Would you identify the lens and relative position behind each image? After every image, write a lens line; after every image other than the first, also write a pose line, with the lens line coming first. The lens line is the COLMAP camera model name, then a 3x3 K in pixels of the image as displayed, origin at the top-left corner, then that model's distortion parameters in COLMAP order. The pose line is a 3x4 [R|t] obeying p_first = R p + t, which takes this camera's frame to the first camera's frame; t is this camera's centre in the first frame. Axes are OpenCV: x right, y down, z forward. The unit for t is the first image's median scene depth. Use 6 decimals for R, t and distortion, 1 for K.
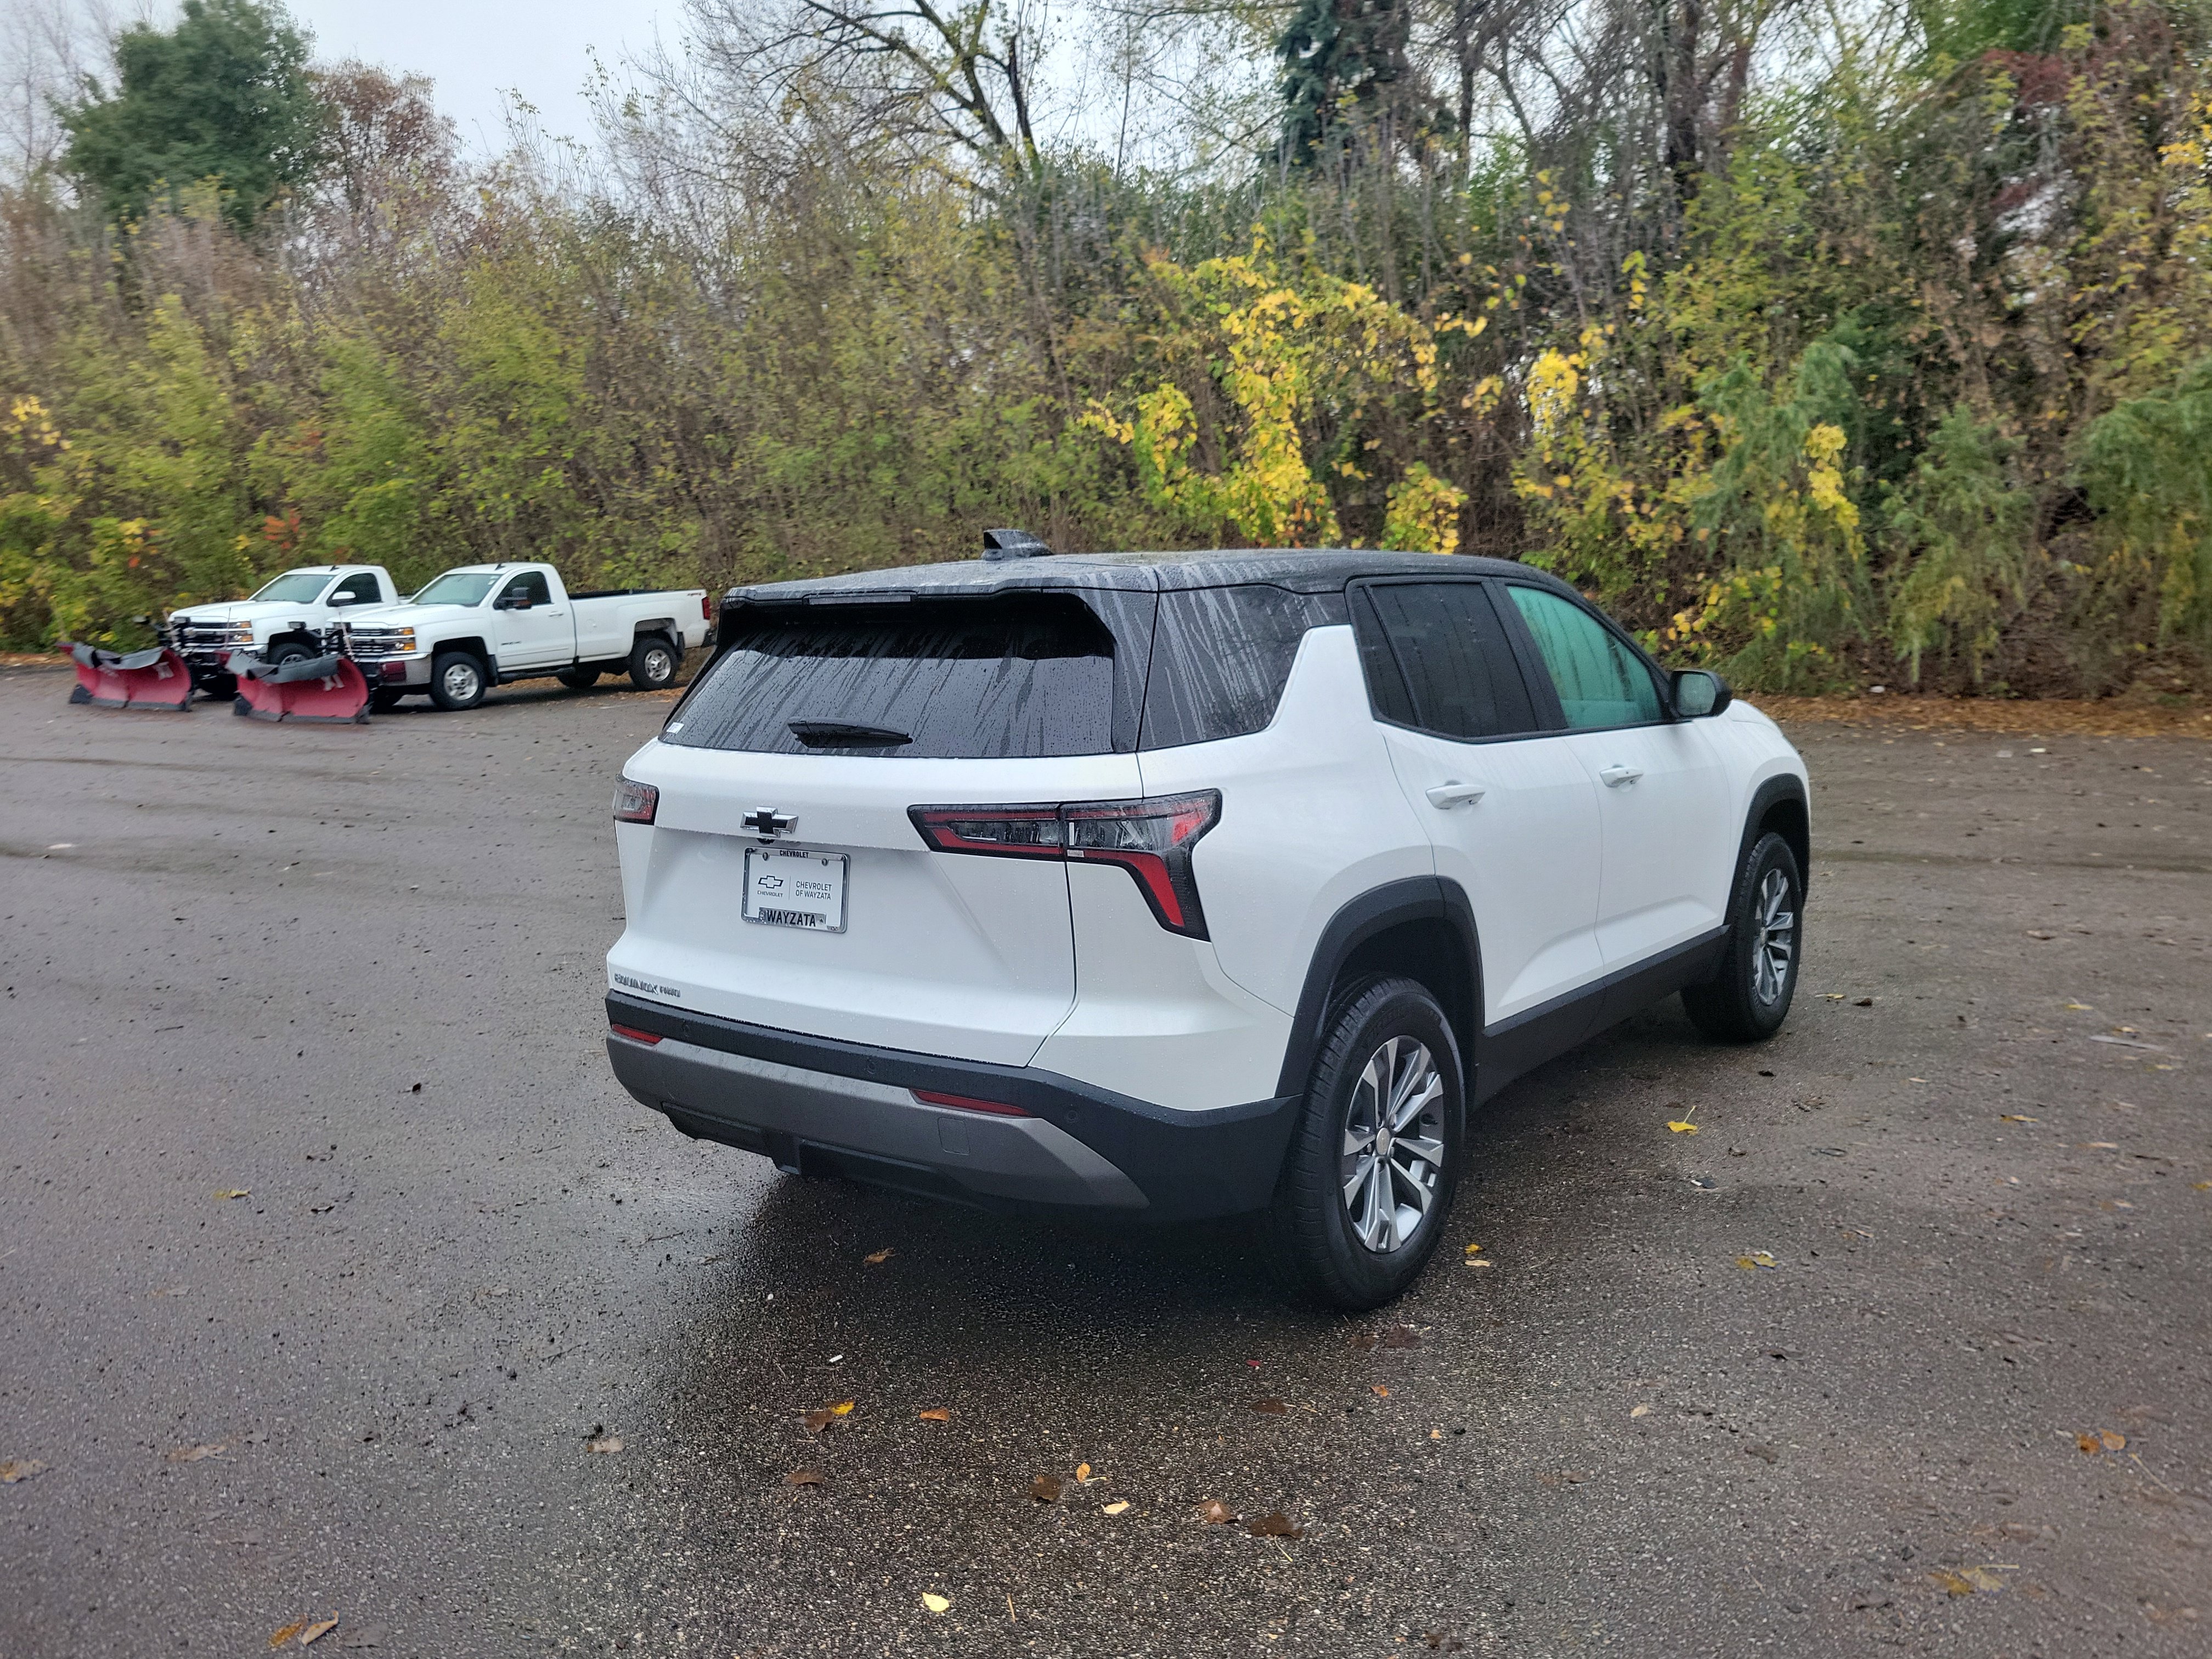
lens RADIAL K [[1693.2, 0, 1109.2], [0, 1693.2, 791.7], [0, 0, 1]] dist [0.052202, -0.036823]
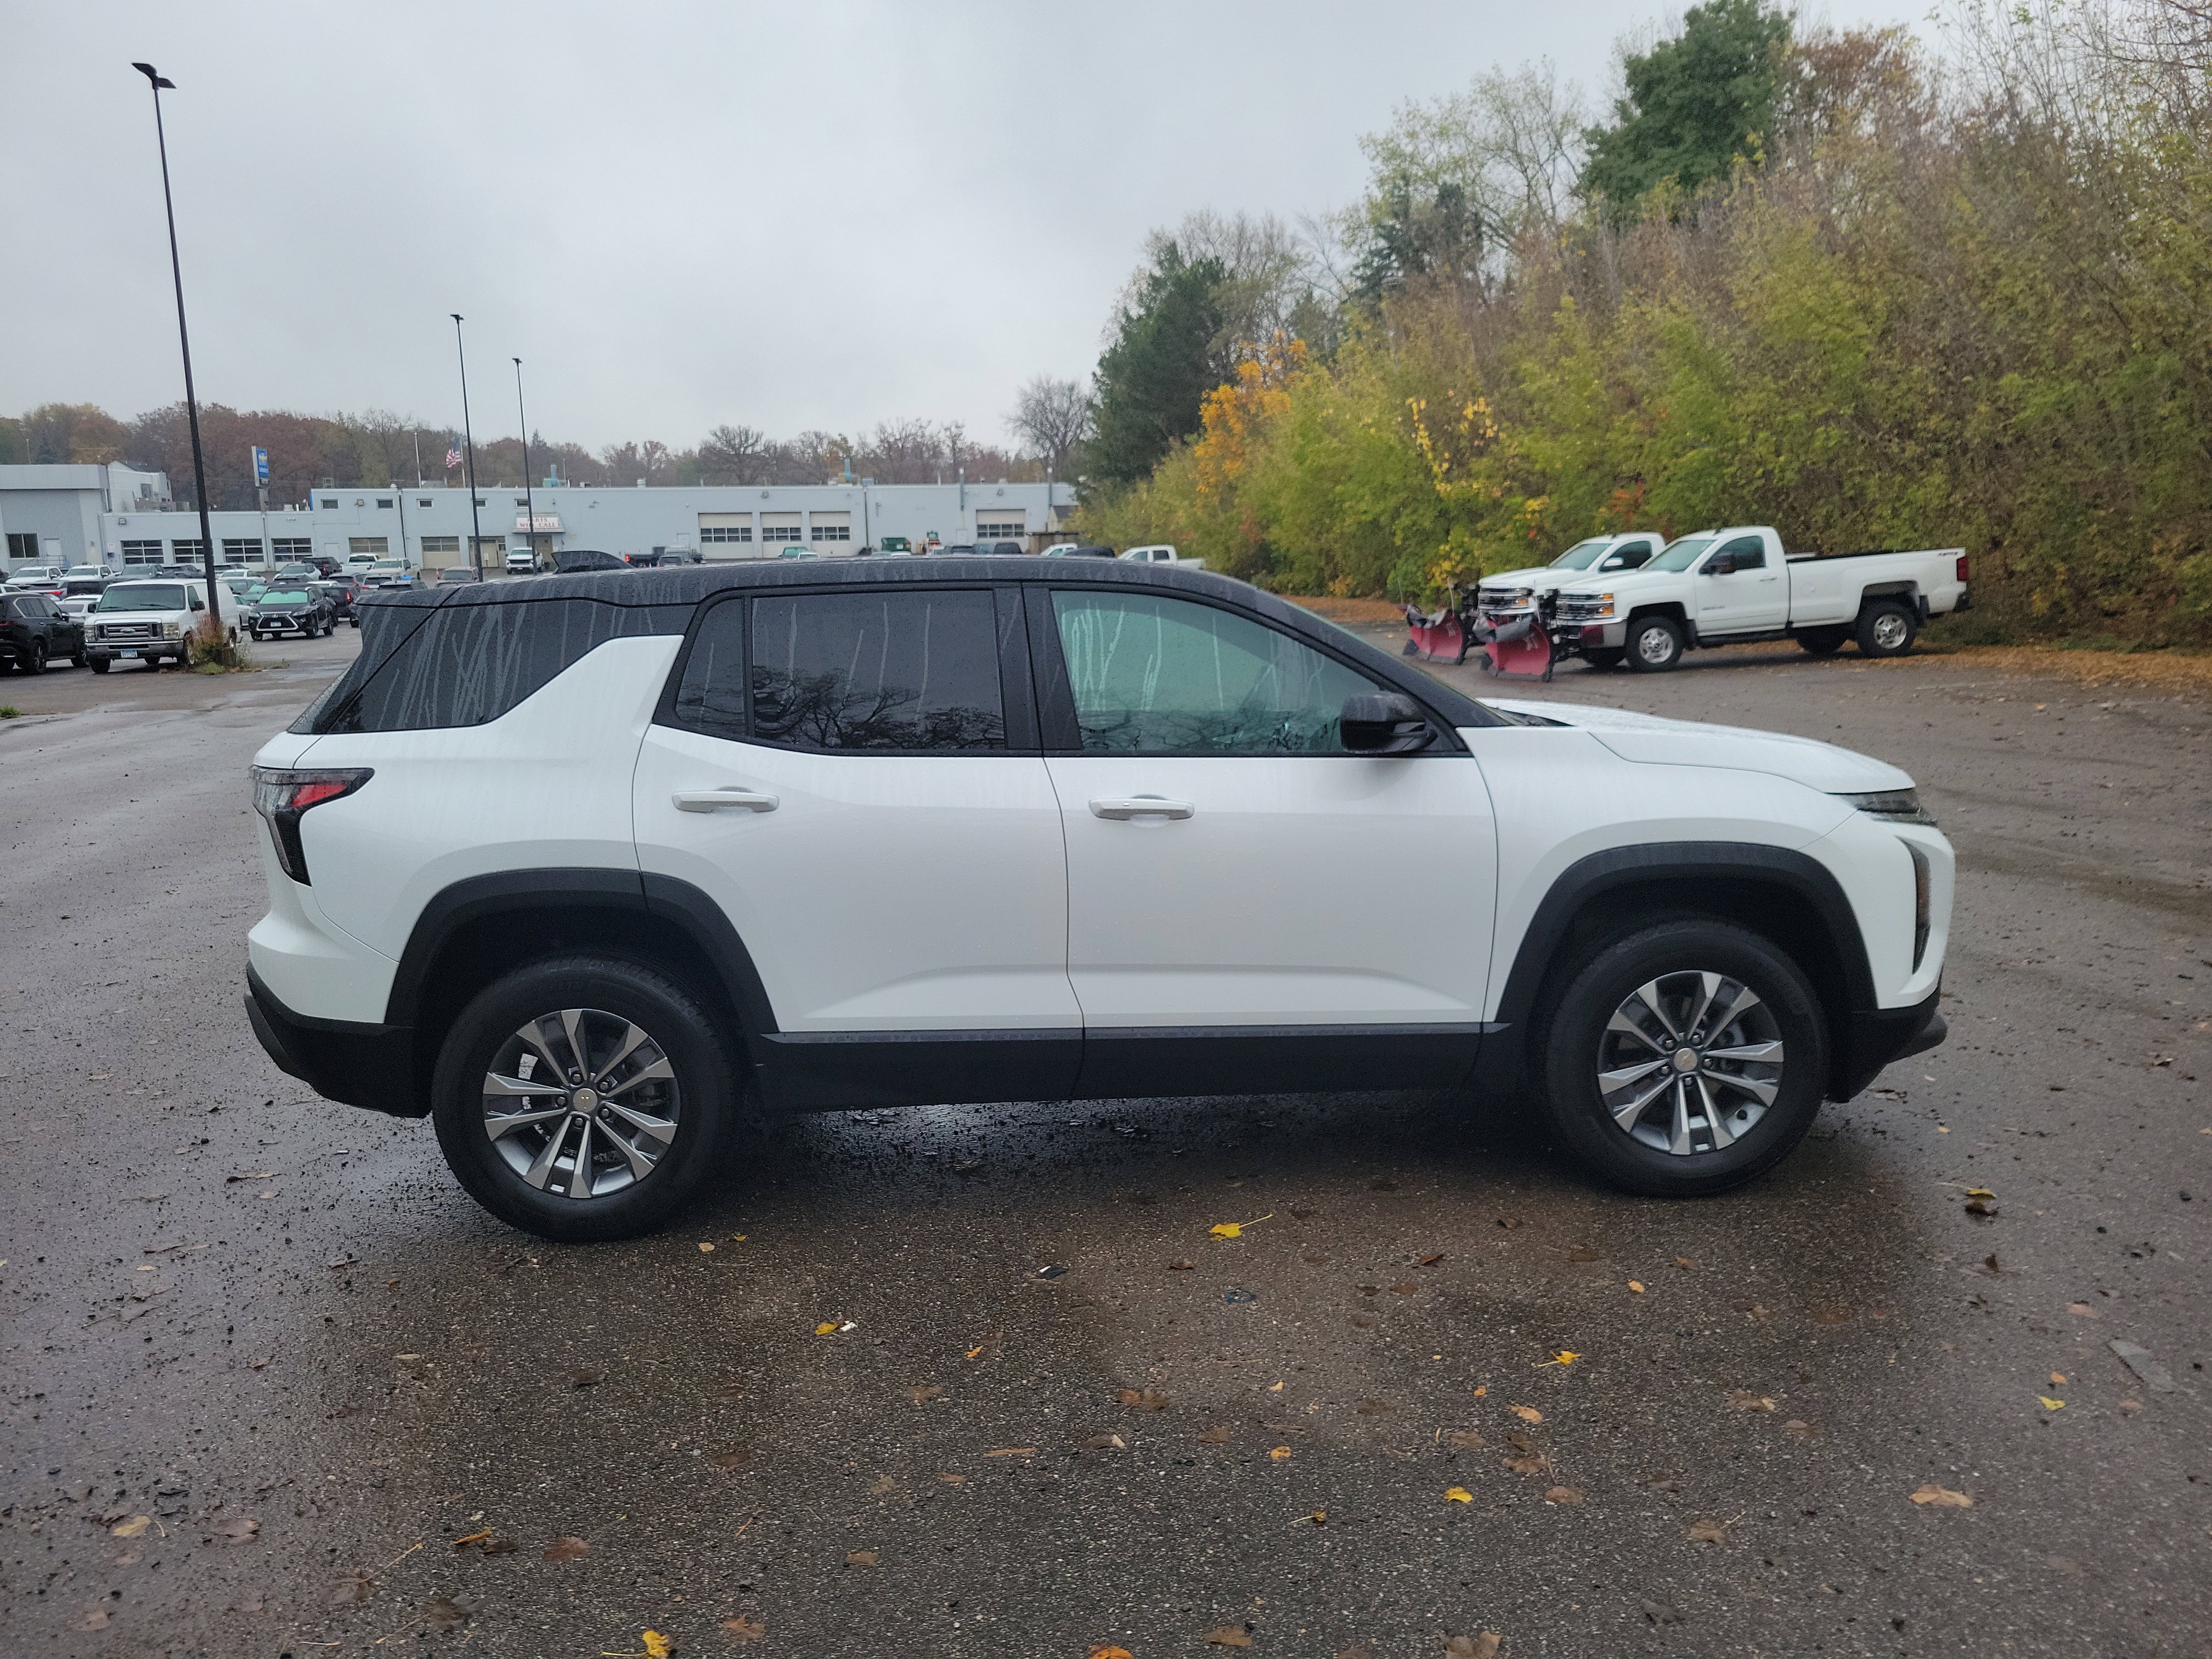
lens RADIAL K [[1651.6, 0, 1113.5], [0, 1651.6, 795.3], [0, 0, 1]] dist [0.049394, -0.030259]
pose [[0.639416, 0.095906, -0.762856, 0.209441], [-0.072082, 0.995297, 0.064710, -0.015627], [0.765475, 0.013611, 0.643322, 0.098261]]
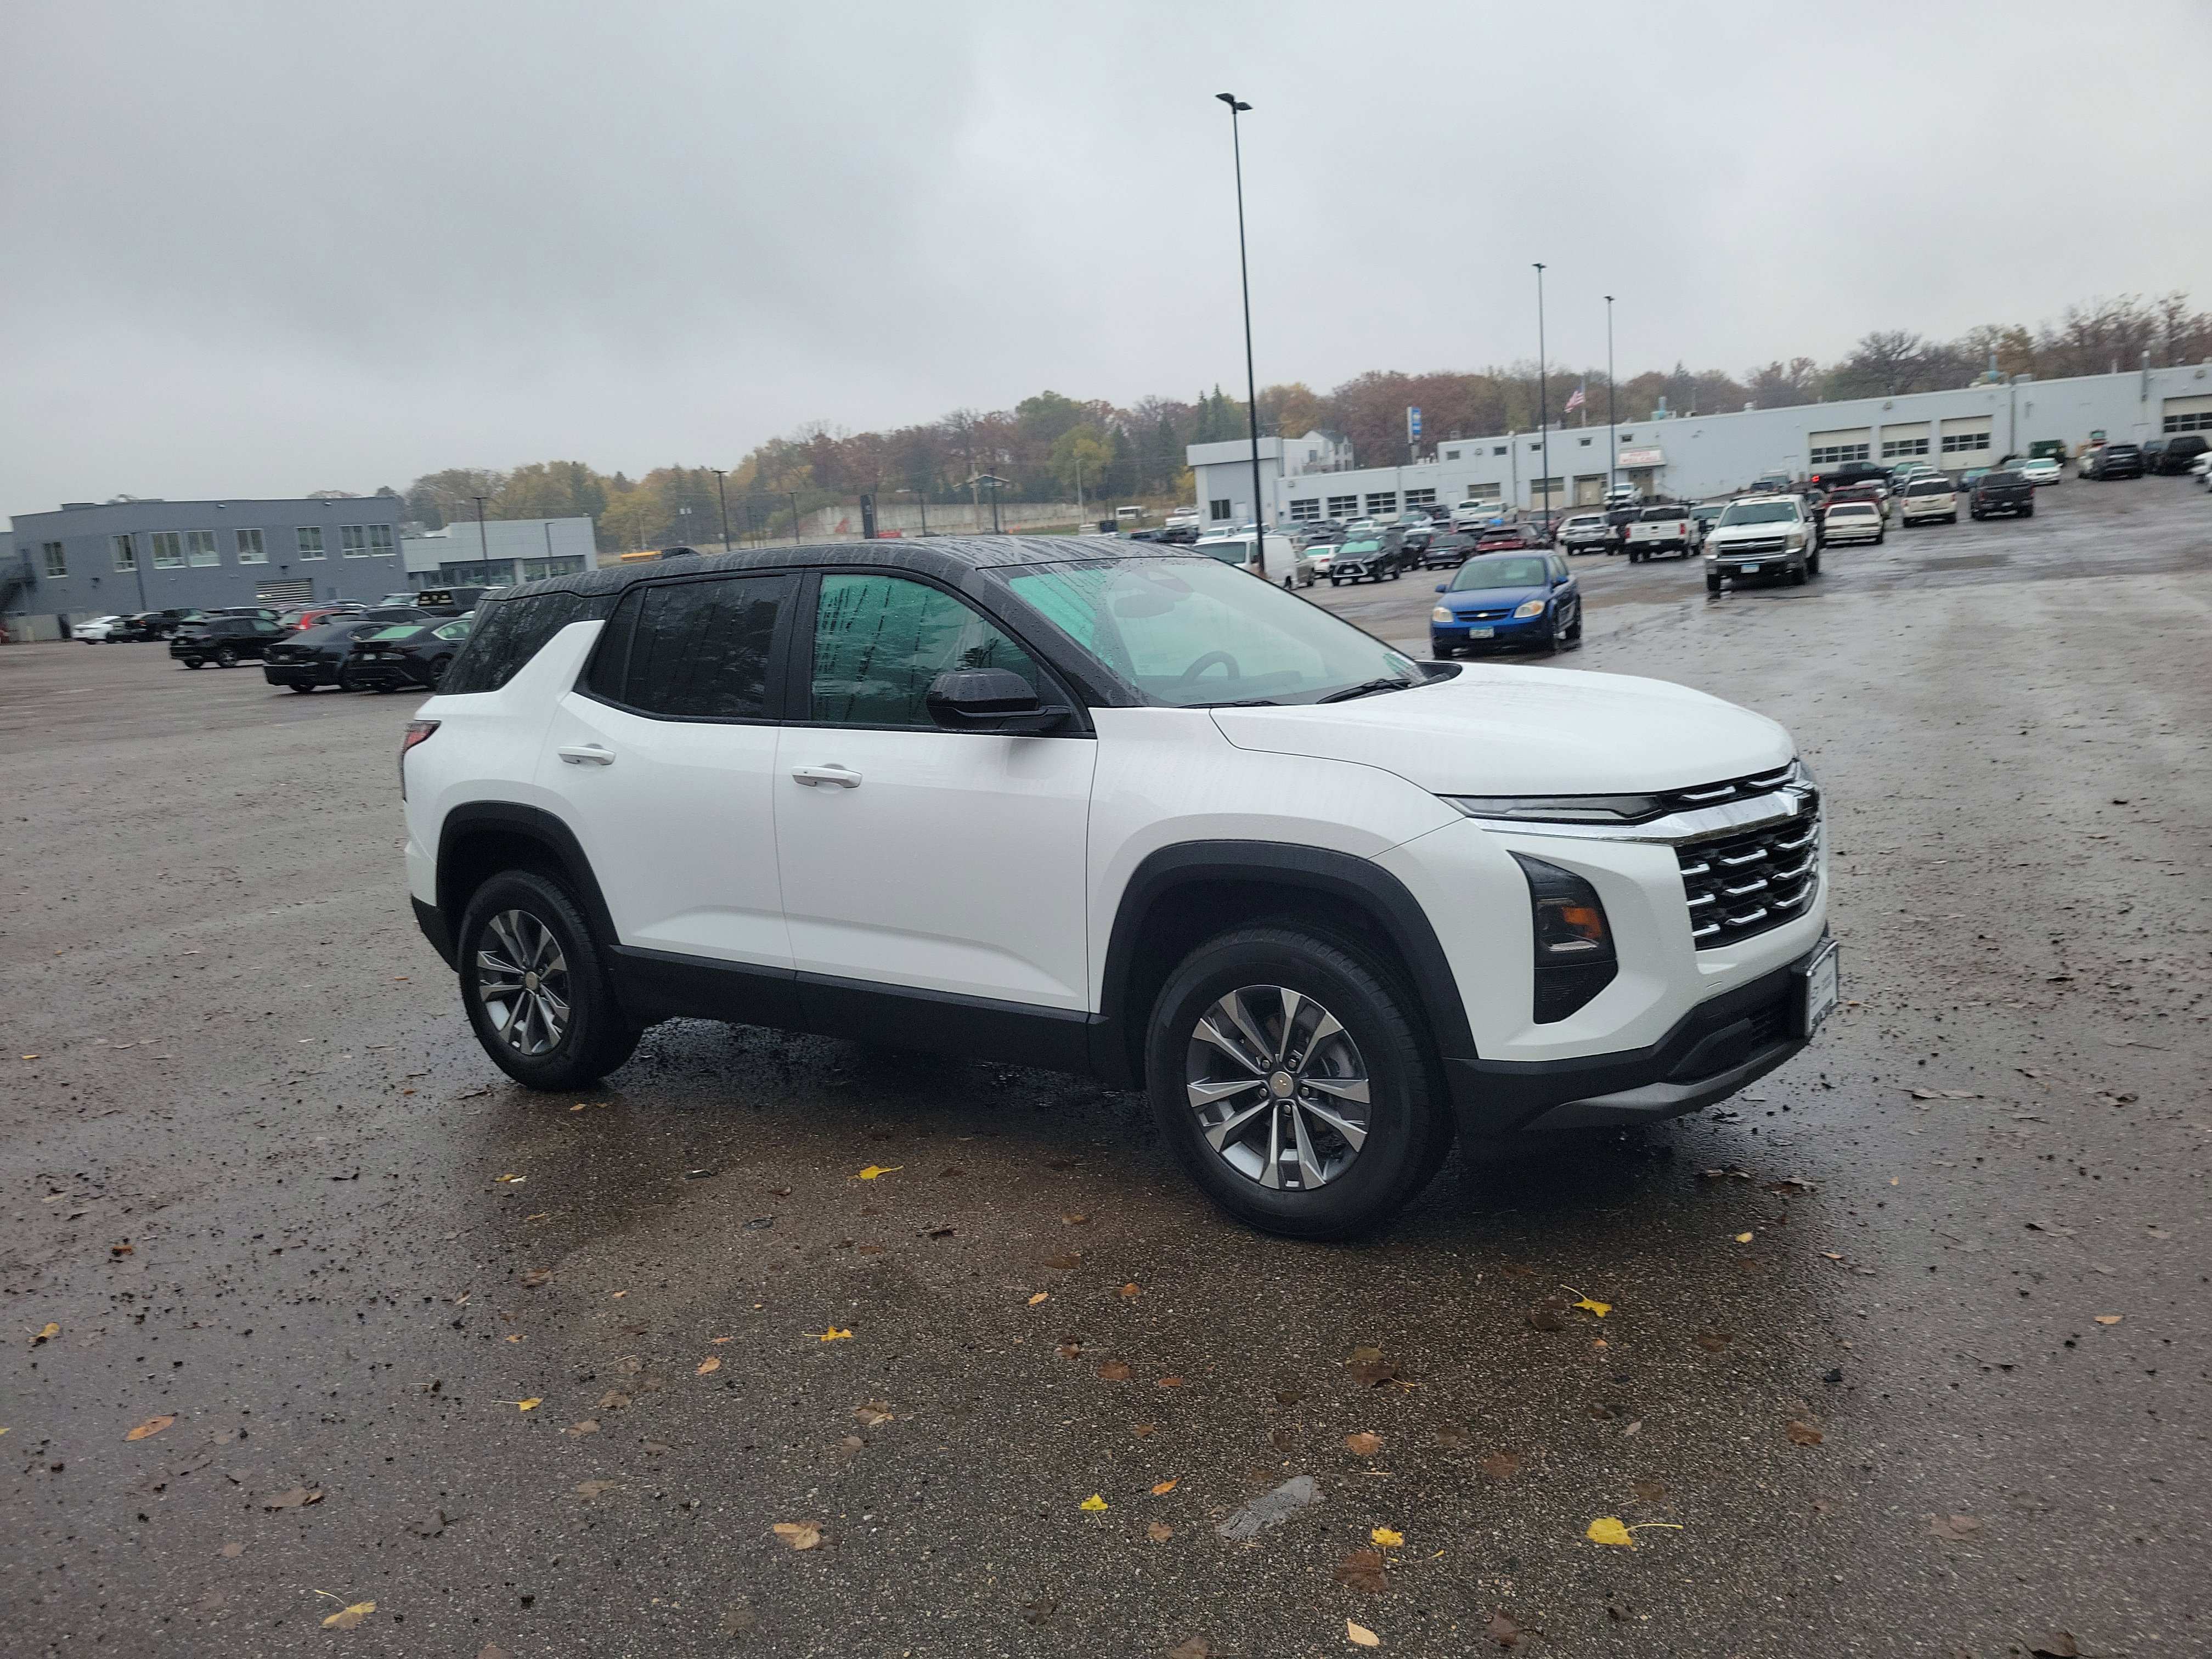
lens RADIAL K [[1649.1, 0, 1118.9], [0, 1649.1, 800.1], [0, 0, 1]] dist [0.041056, -0.008883]
pose [[0.041945, 0.149405, -0.987886, 0.272789], [-0.045684, 0.988009, 0.147484, -0.031239], [0.998075, 0.038944, 0.048268, 0.249790]]
